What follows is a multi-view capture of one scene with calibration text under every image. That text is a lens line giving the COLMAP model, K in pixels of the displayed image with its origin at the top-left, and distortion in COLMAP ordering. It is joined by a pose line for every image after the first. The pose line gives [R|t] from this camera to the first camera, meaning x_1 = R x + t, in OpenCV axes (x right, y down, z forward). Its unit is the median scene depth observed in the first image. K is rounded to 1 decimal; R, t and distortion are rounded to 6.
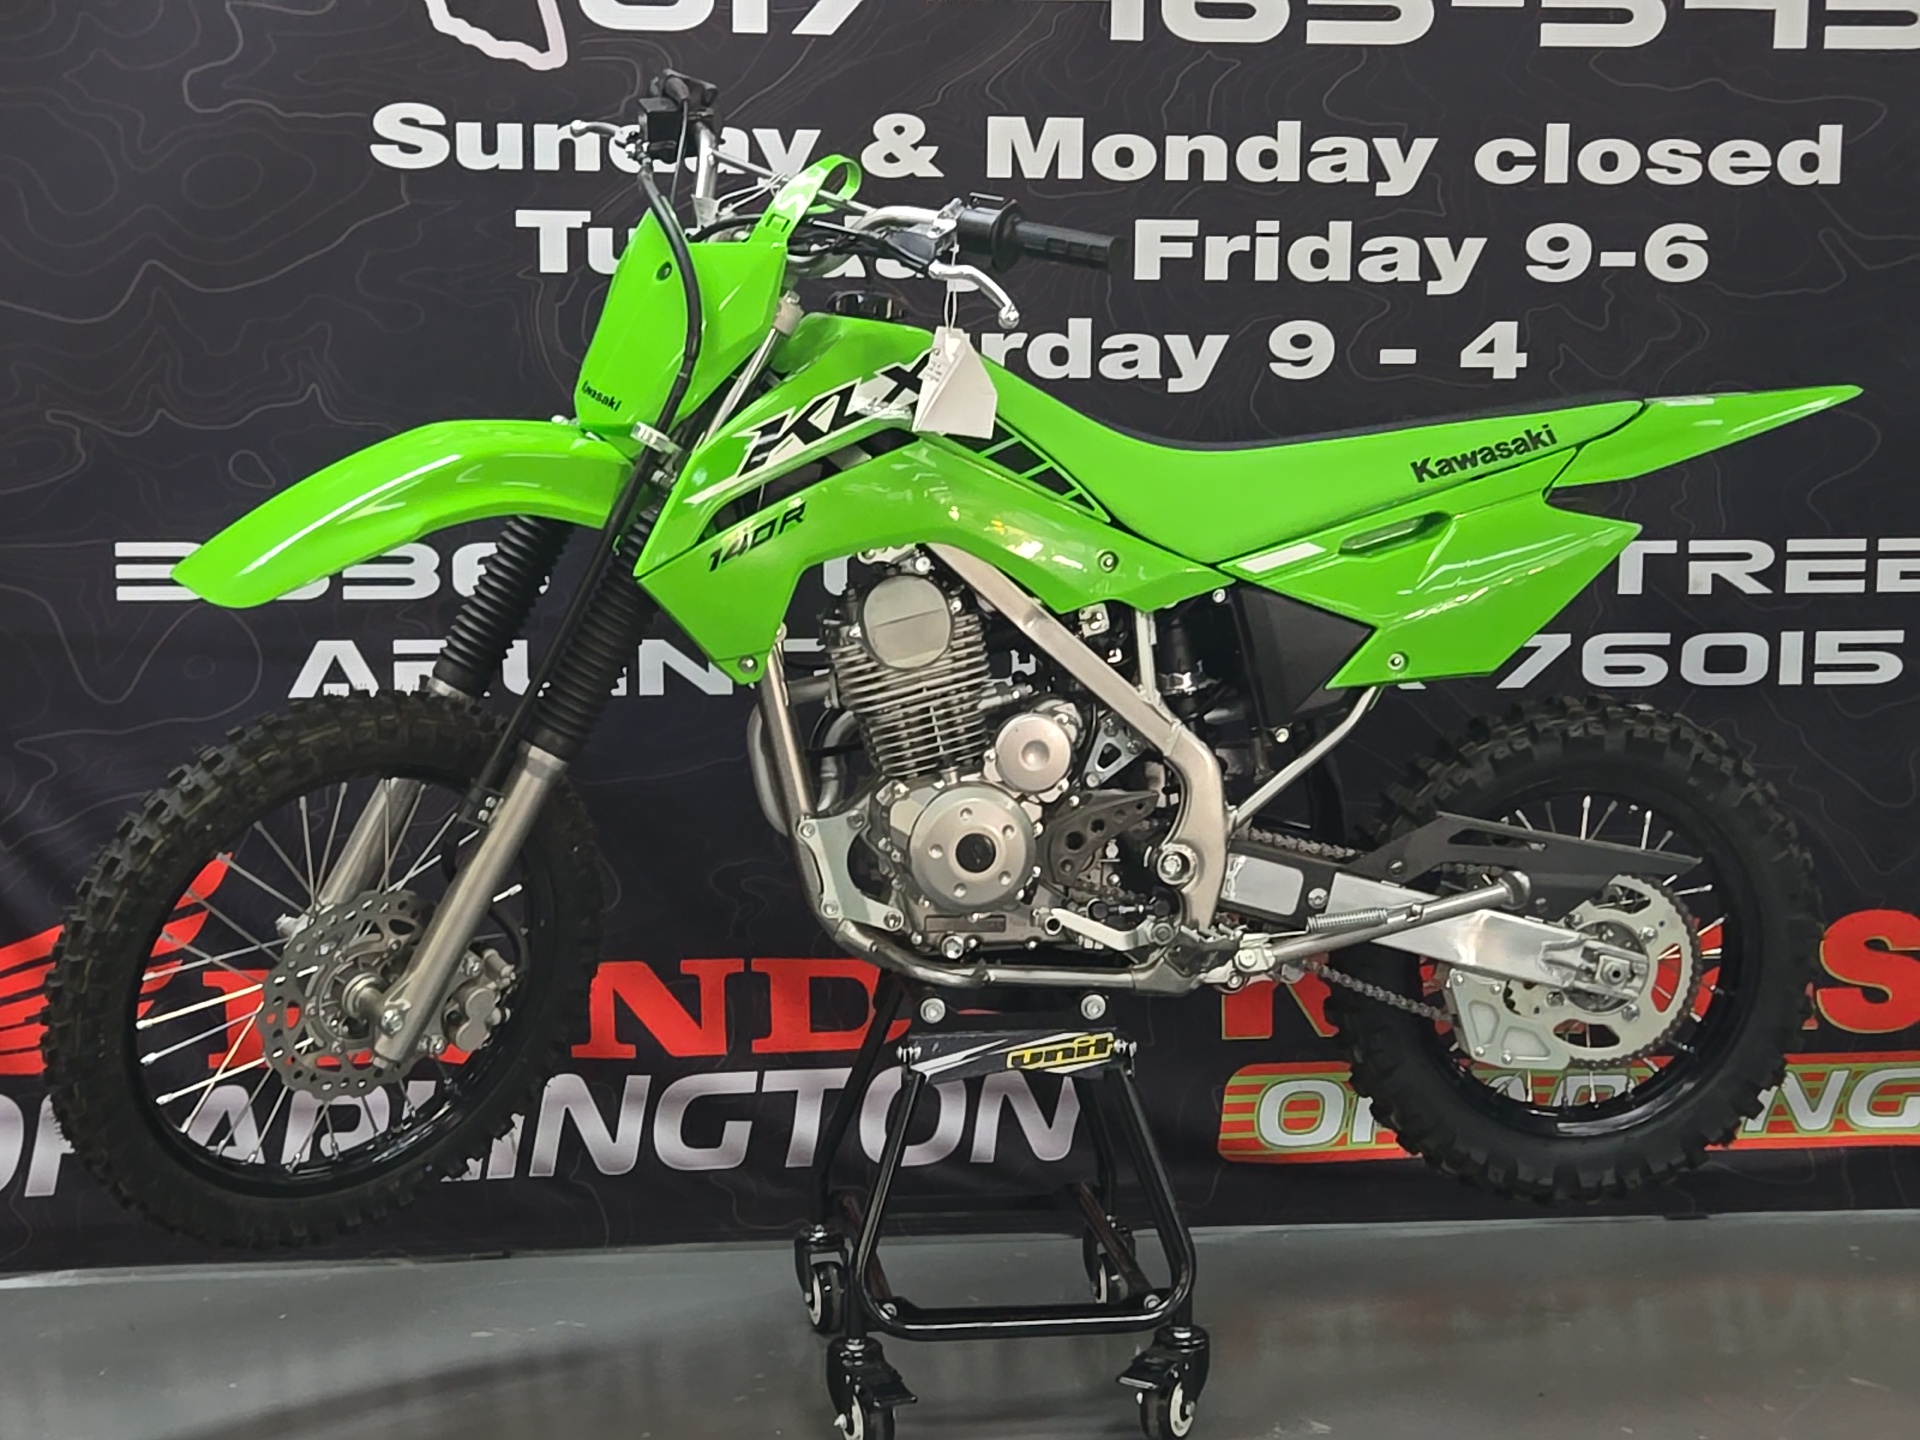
lens RADIAL K [[2890.8, 0, 960.0], [0, 2890.8, 720.0], [0, 0, 1]] dist [0.056169, 0.001603]
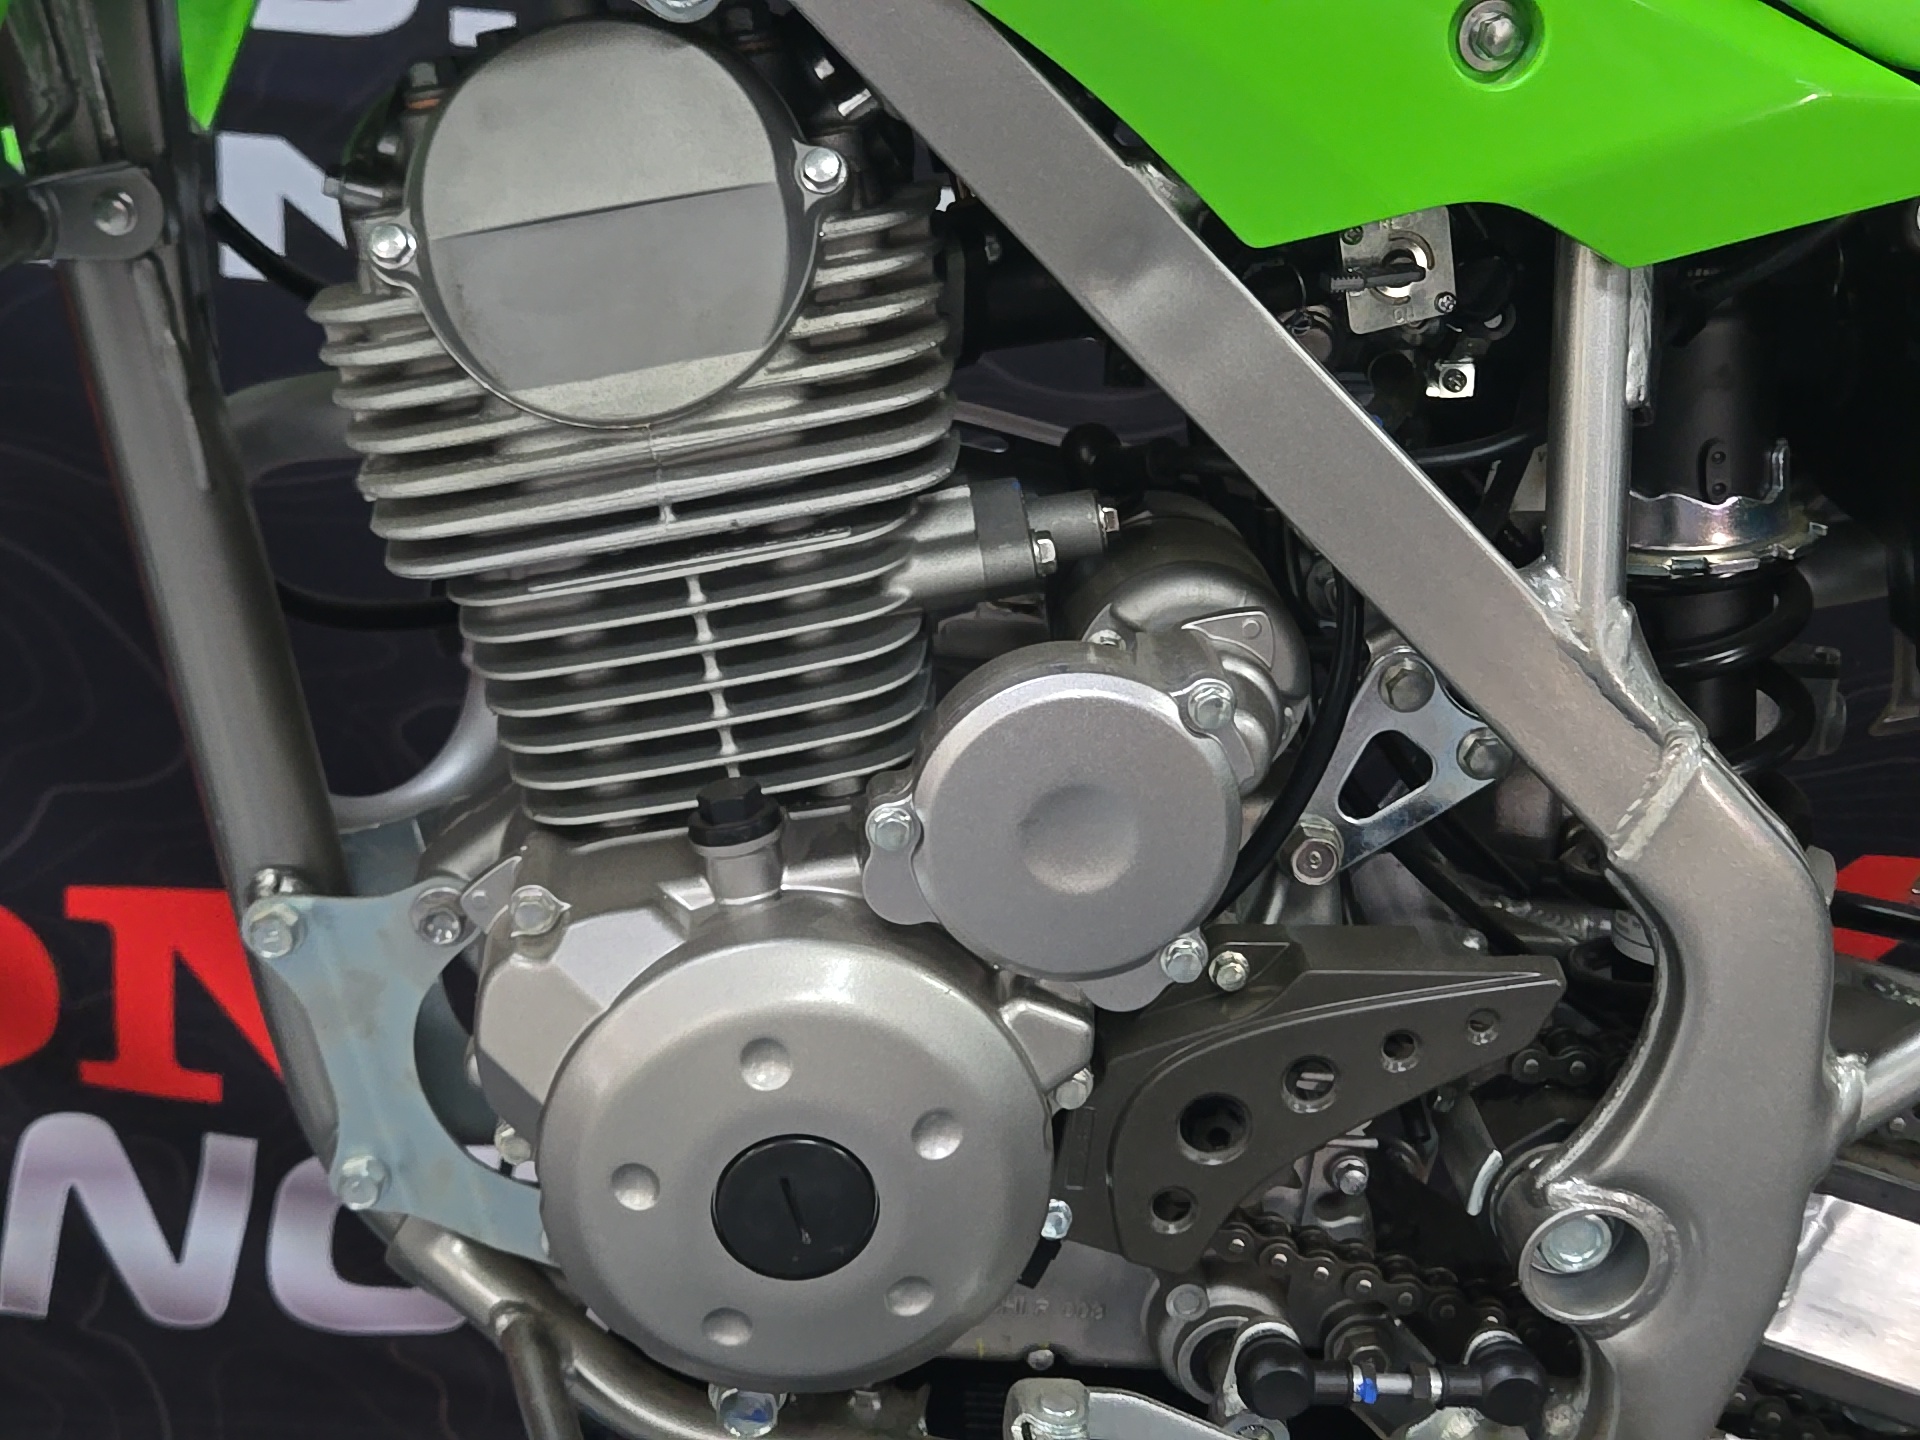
lens RADIAL K [[2461.0, 0, 960.0], [0, 2461.0, 720.0], [0, 0, 1]] dist [0.066791, -0.060189]
pose [[0.989548, 0.109369, -0.093985, 0.033595], [-0.085140, 0.969138, 0.231348, -0.043171], [0.116386, -0.220929, 0.968321, 0.780786]]
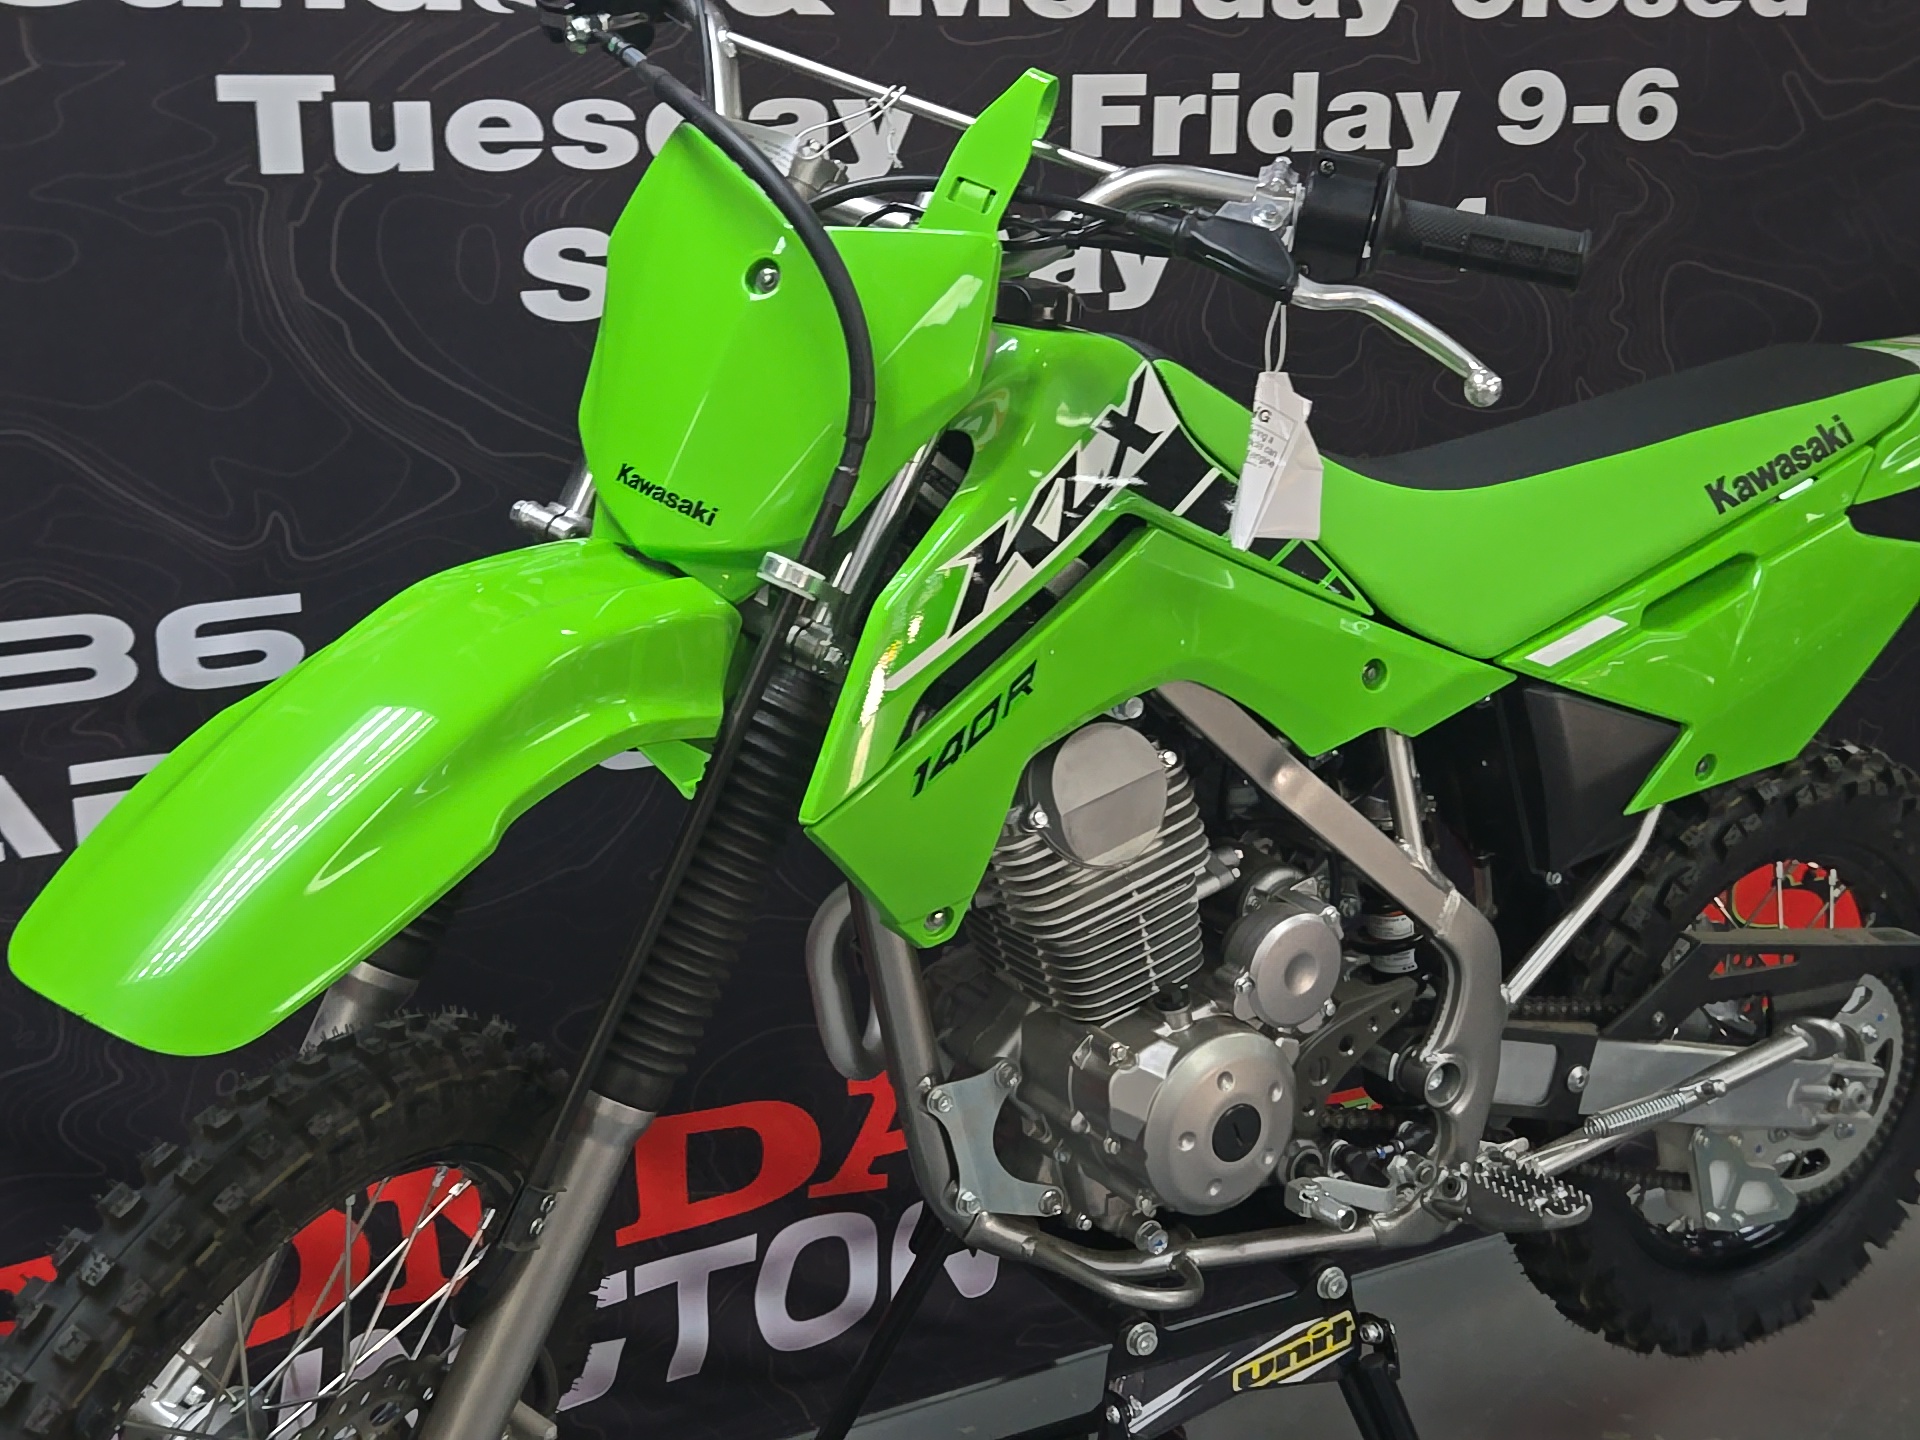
lens RADIAL K [[2461.0, 0, 960.0], [0, 2461.0, 720.0], [0, 0, 1]] dist [0.066791, -0.060189]
pose [[0.927972, -0.099310, 0.359173, -0.242362], [0.037528, 0.983841, 0.175070, -0.146163], [-0.370755, -0.148981, 0.916703, 0.496910]]
